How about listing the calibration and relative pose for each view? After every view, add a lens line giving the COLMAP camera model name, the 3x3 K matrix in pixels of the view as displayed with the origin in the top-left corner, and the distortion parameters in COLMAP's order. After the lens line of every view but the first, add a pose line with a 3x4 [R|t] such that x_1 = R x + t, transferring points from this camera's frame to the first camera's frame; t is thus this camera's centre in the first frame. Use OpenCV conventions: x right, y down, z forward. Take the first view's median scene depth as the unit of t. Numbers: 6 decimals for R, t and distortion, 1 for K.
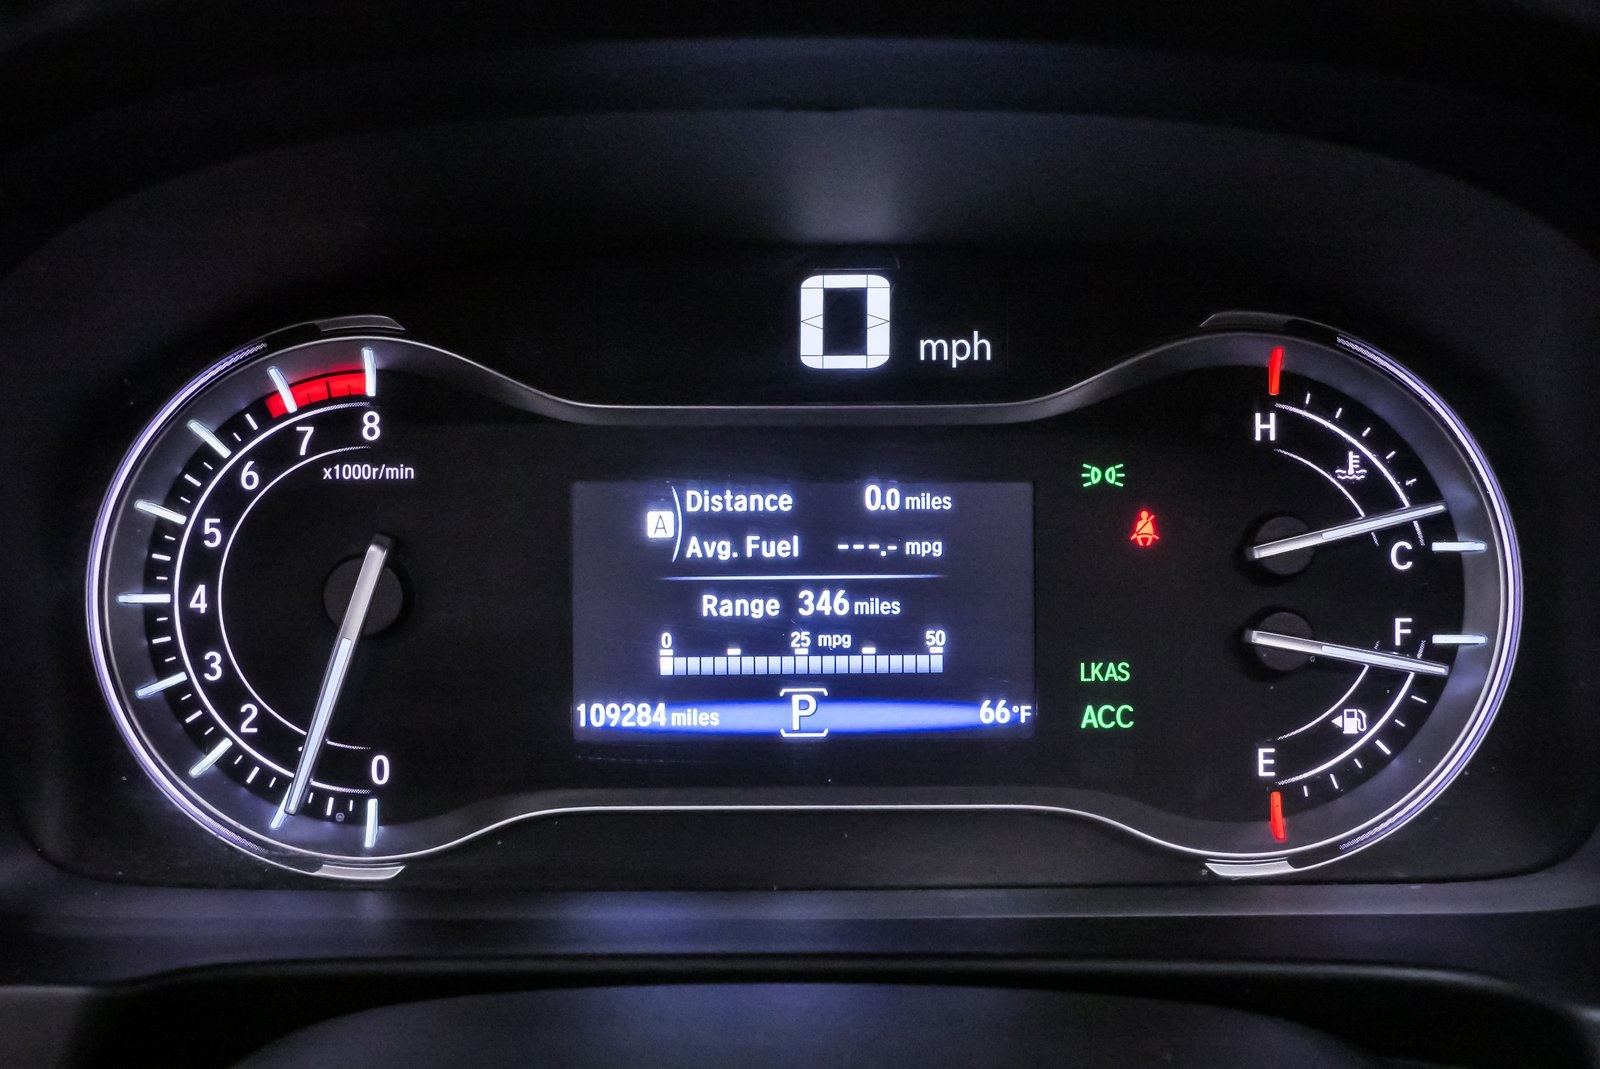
lens RADIAL K [[2207.7, 0, 806.9], [0, 2207.7, 533.1], [0, 0, 1]] dist [0.007732, 0.000000]
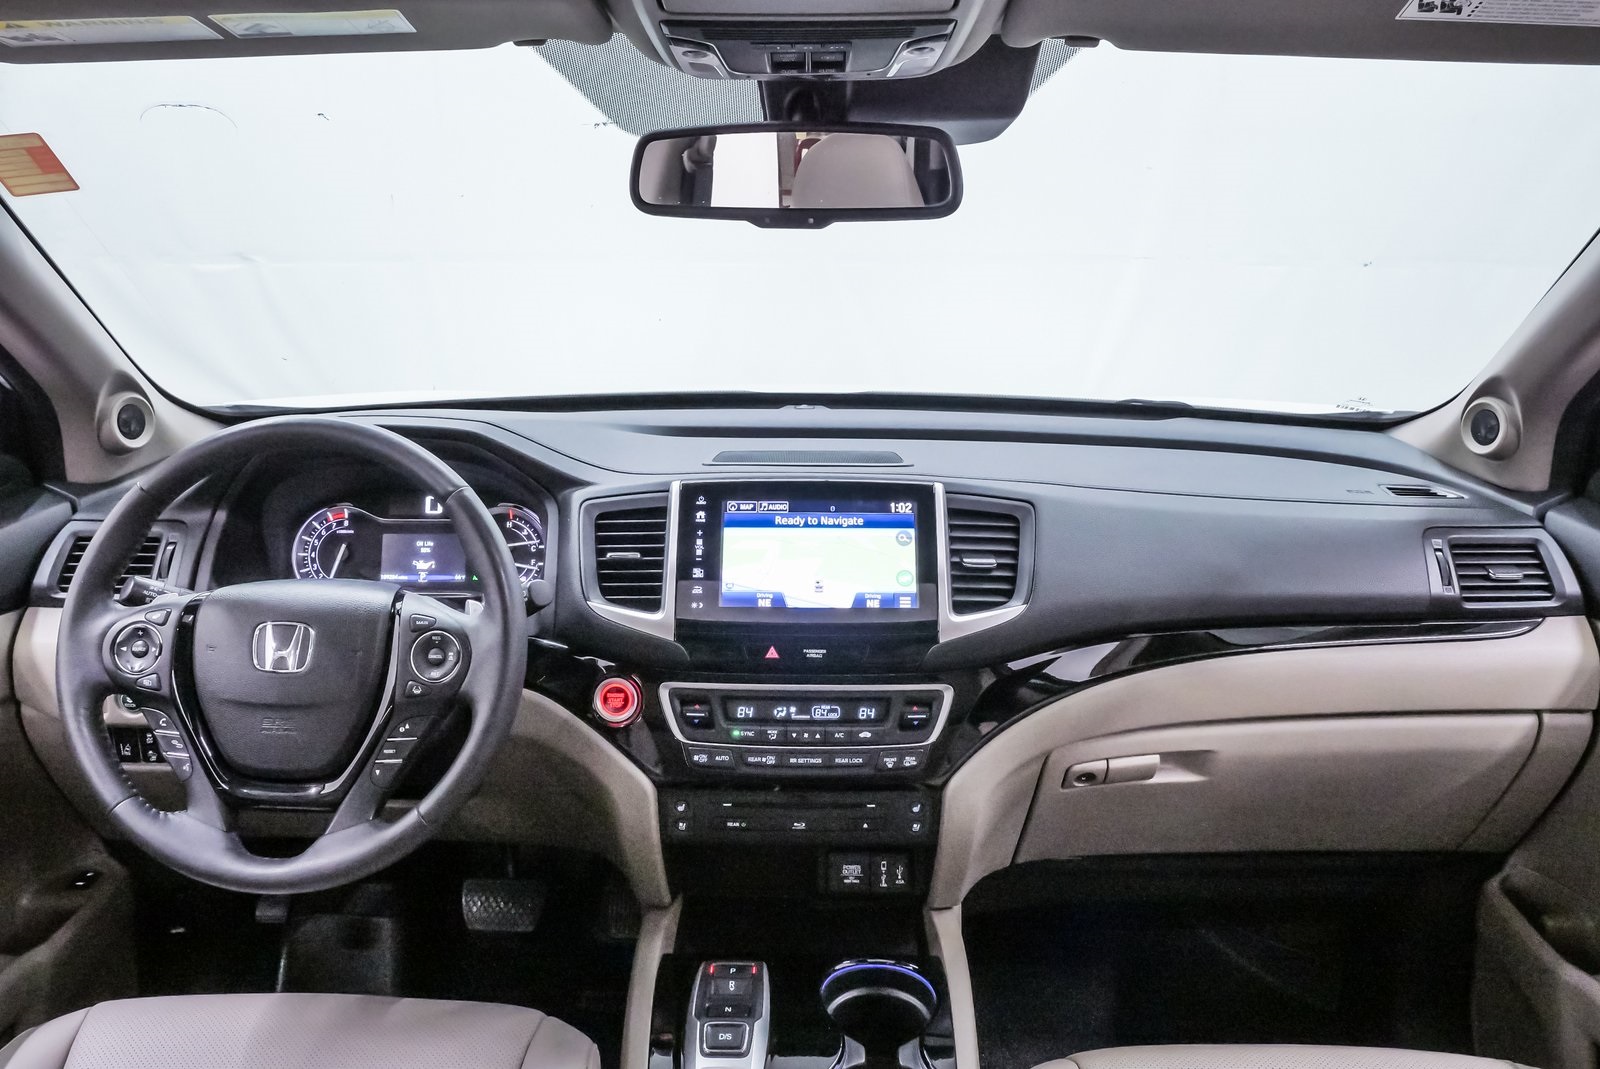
lens RADIAL K [[1151.6, 0, 797.5], [0, 1151.6, 538.7], [0, 0, 1]] dist [-0.050171, 0.023707]
pose [[0.999969, 0.007747, 0.001167, 0.907824], [-0.007530, 0.991510, -0.129815, 0.345108], [-0.002163, 0.129802, 0.991538, -1.782299]]
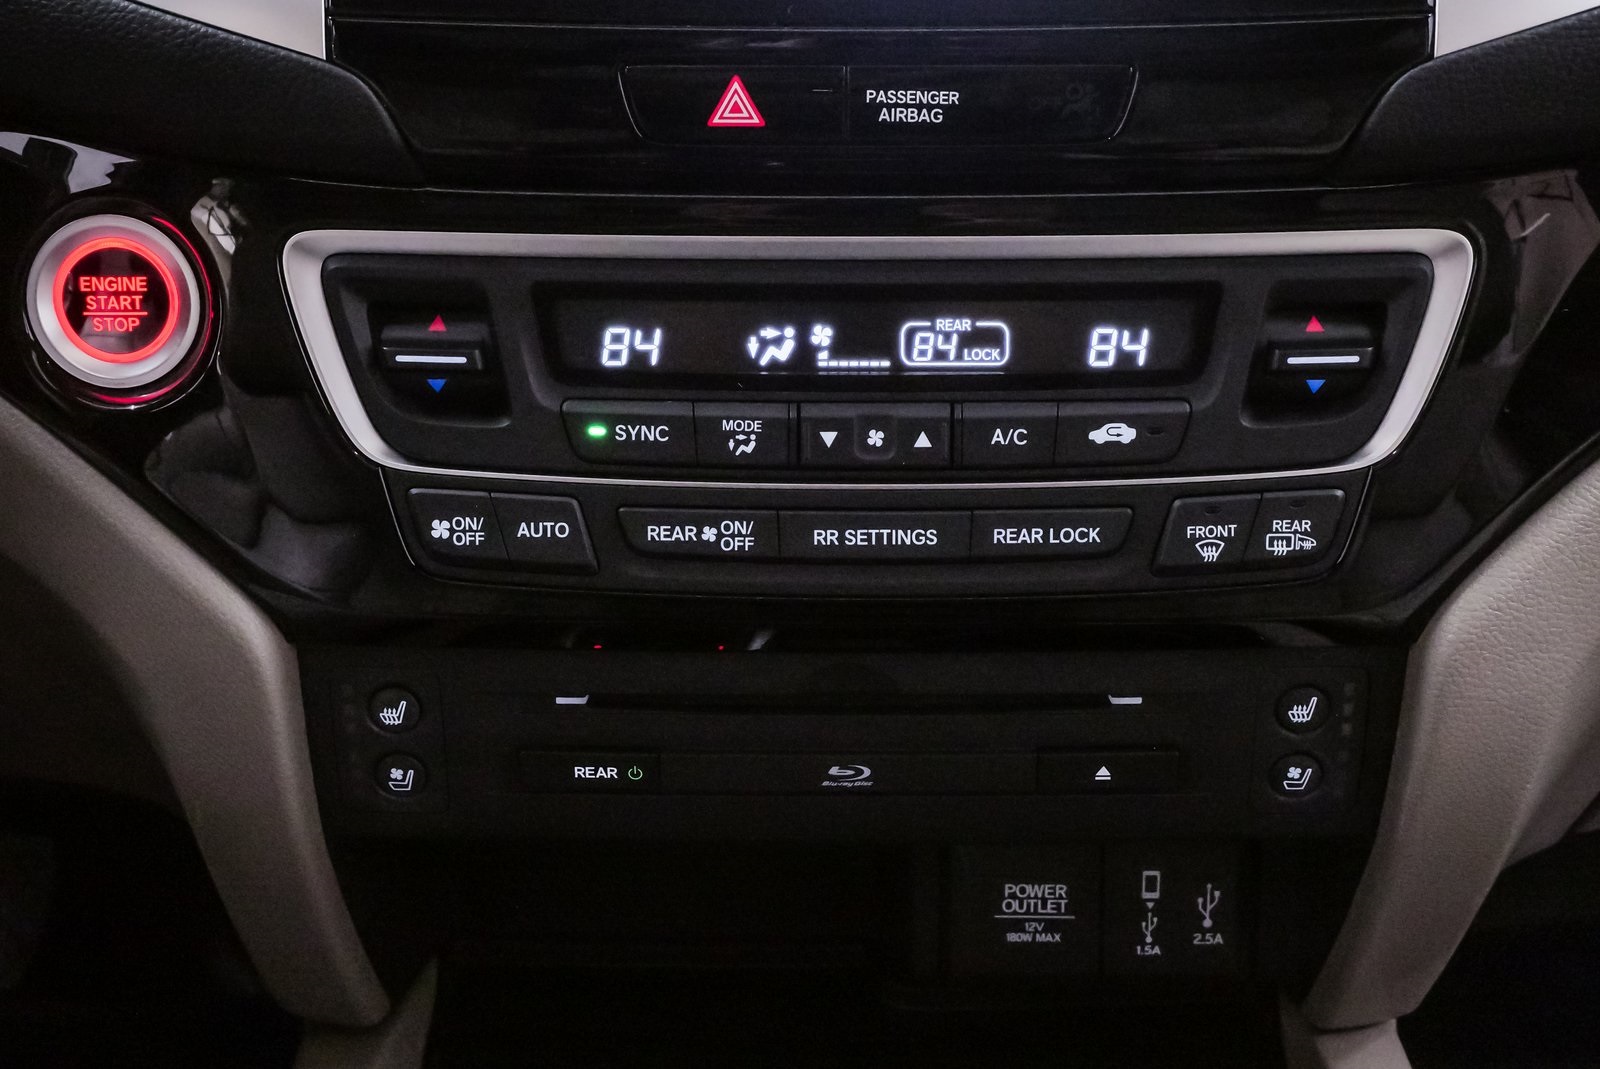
lens RADIAL K [[2655.6, 0, 786.0], [0, 2655.6, 529.6], [0, 0, 1]] dist [0.041270, 0.000000]
pose [[0.999992, -0.000828, -0.003792, 0.890739], [0.001251, 0.993601, 0.112936, 0.331976], [0.003674, -0.112940, 0.993595, -0.779394]]
